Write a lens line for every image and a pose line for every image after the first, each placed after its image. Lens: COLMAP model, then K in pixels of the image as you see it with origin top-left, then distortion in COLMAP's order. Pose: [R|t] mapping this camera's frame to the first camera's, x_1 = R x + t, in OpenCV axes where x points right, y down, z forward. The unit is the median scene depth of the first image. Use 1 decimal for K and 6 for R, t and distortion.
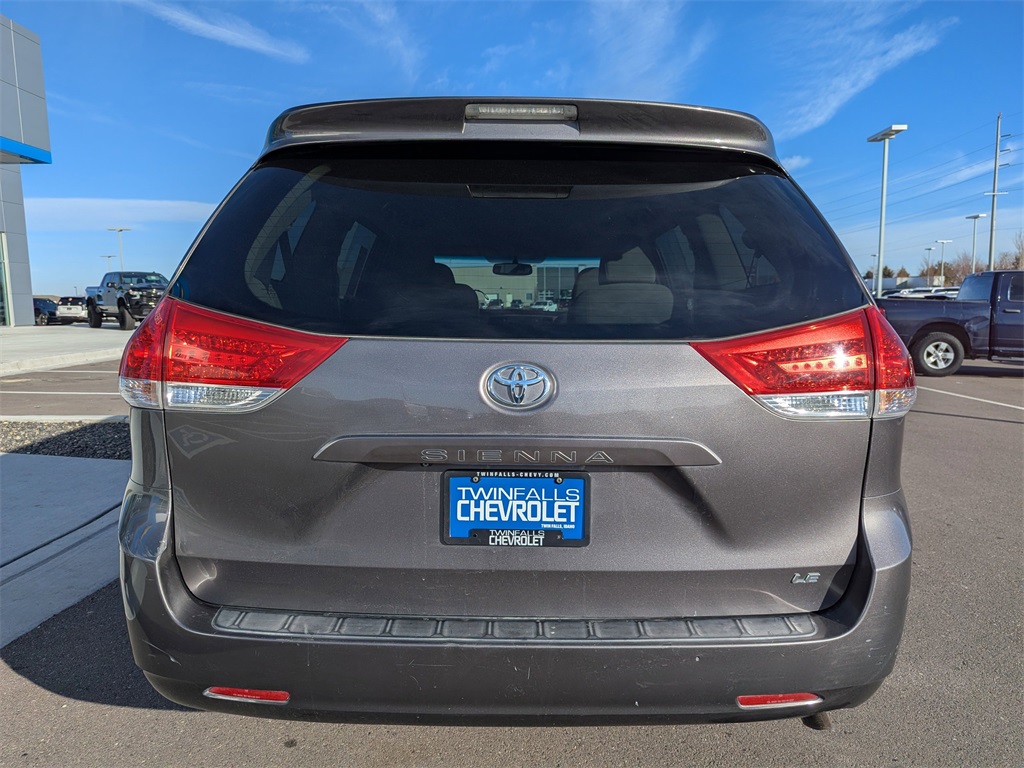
lens RADIAL K [[729.0, 0, 504.7], [0, 729.0, 383.7], [0, 0, 1]] dist [0.059741, -0.047312]
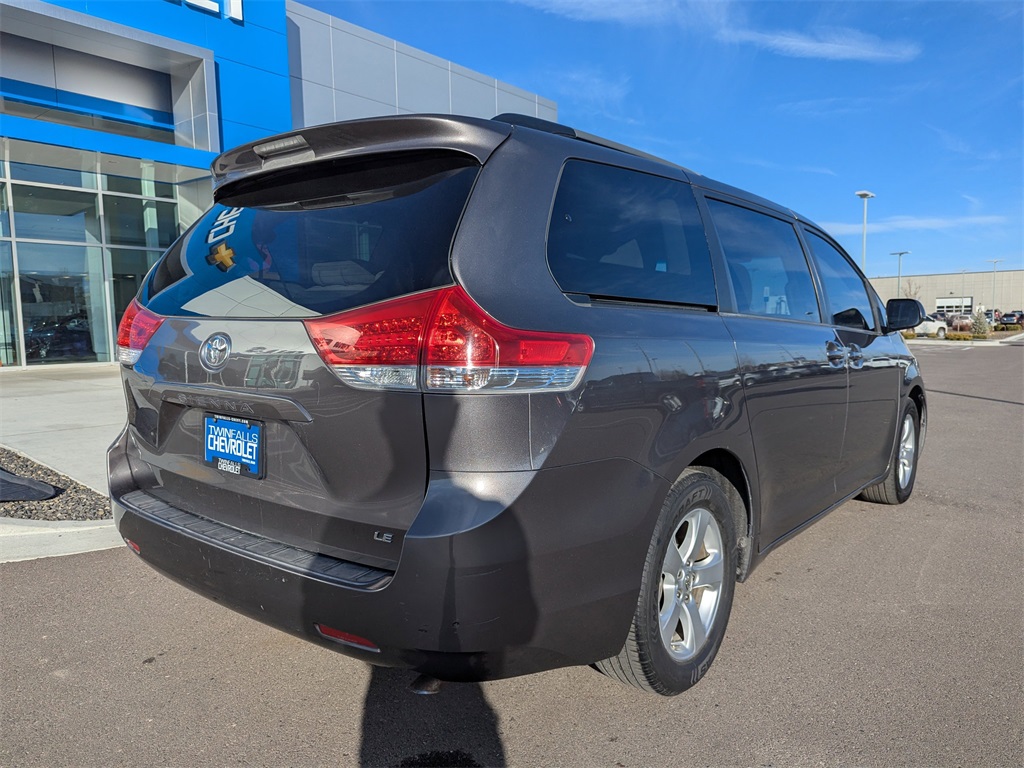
lens RADIAL K [[729.0, 0, 504.7], [0, 729.0, 383.7], [0, 0, 1]] dist [0.059741, -0.047312]
pose [[0.762949, 0.049458, -0.644564, 1.261557], [-0.061590, 0.998095, 0.003682, 0.023383], [0.643518, 0.036889, 0.764542, 0.287559]]
